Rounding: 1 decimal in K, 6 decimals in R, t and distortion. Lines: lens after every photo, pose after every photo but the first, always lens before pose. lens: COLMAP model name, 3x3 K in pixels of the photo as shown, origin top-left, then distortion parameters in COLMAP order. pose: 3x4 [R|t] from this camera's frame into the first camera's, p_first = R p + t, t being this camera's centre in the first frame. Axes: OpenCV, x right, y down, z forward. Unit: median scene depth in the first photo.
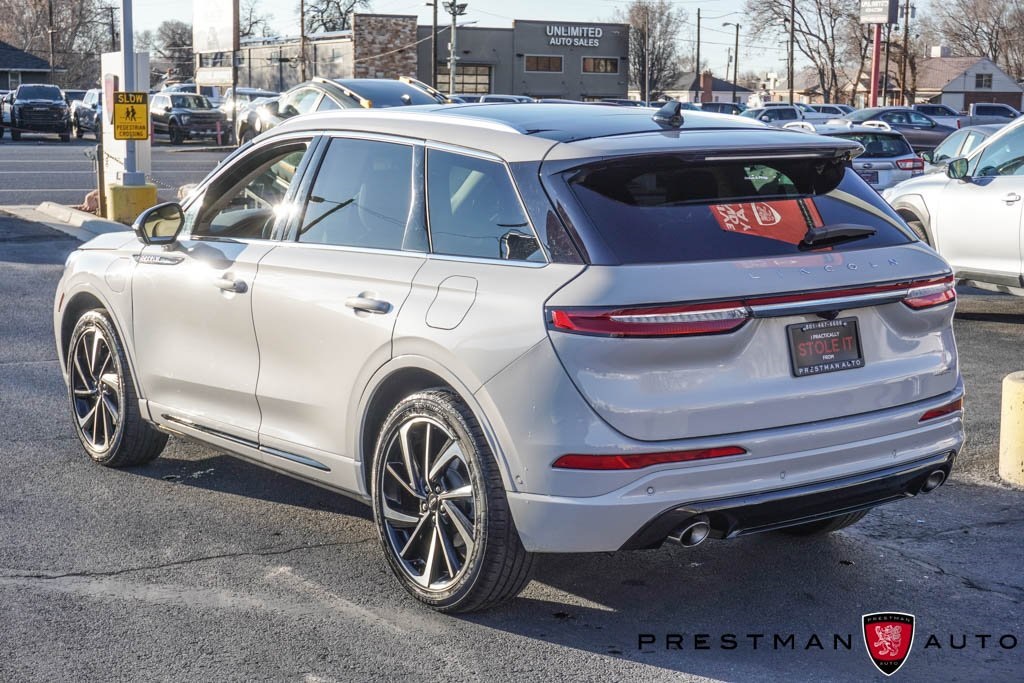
lens RADIAL K [[1789.3, 0, 512.0], [0, 1789.3, 341.5], [0, 0, 1]] dist [-0.014332, -0.016643]
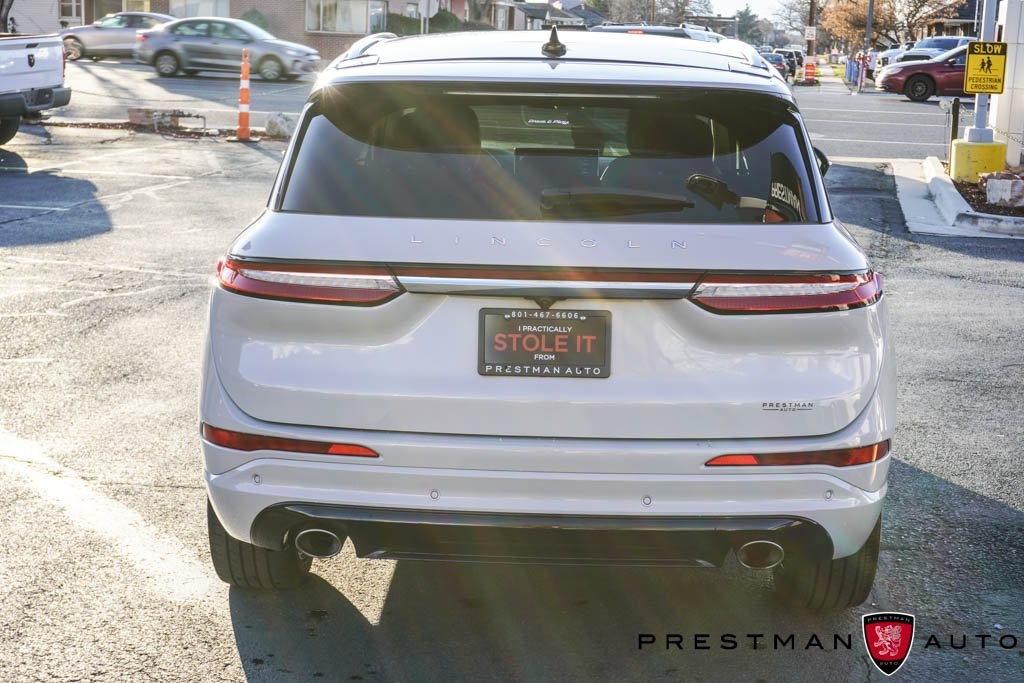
lens RADIAL K [[1789.3, 0, 512.0], [0, 1789.3, 341.5], [0, 0, 1]] dist [-0.014332, -0.016643]
pose [[0.742377, 0.123651, -0.658473, 0.666237], [-0.110355, 0.991965, 0.061858, -0.043546], [0.660832, 0.026744, 0.750058, 0.413857]]
